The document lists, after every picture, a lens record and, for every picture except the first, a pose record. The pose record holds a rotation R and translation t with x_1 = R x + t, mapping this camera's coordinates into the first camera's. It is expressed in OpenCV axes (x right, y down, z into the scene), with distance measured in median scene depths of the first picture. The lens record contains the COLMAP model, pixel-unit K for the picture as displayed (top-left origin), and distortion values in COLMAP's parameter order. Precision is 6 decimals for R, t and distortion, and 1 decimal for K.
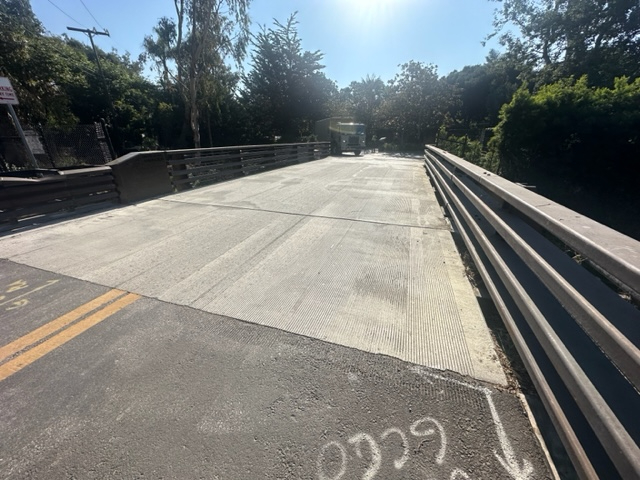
lens RADIAL K [[257.8, 0, 319.8], [0, 257.8, 236.3], [0, 0, 1]] dist [0.000765, 0.000170]
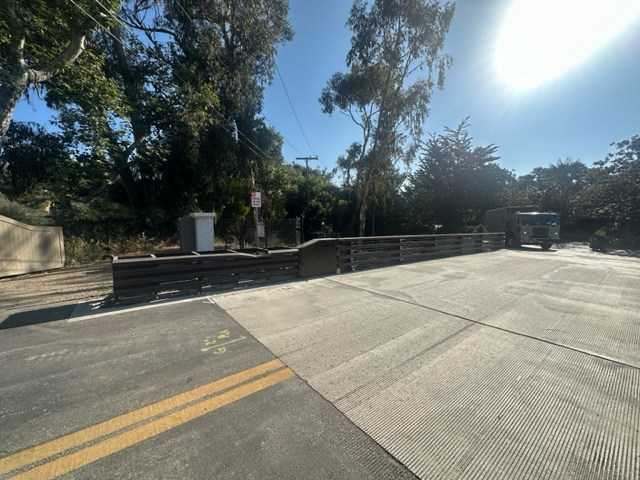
lens RADIAL K [[257.8, 0, 319.8], [0, 257.8, 236.3], [0, 0, 1]] dist [0.000765, 0.000170]
pose [[0.836641, 0.035358, -0.546610, -0.011182], [-0.207750, 0.943836, -0.256929, -0.010588], [0.506826, 0.328516, 0.796998, 0.005378]]
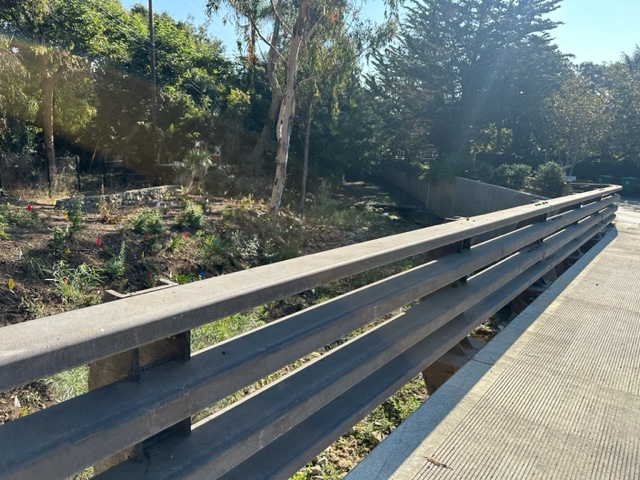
lens RADIAL K [[456.4, 0, 320.0], [0, 456.4, 240.0], [0, 0, 1]] dist [0.048096, -0.042960]
pose [[0.943436, 0.115729, -0.310702, -0.267728], [-0.171764, 0.972148, -0.159456, -0.218359], [0.283594, 0.203804, 0.937037, 0.532230]]
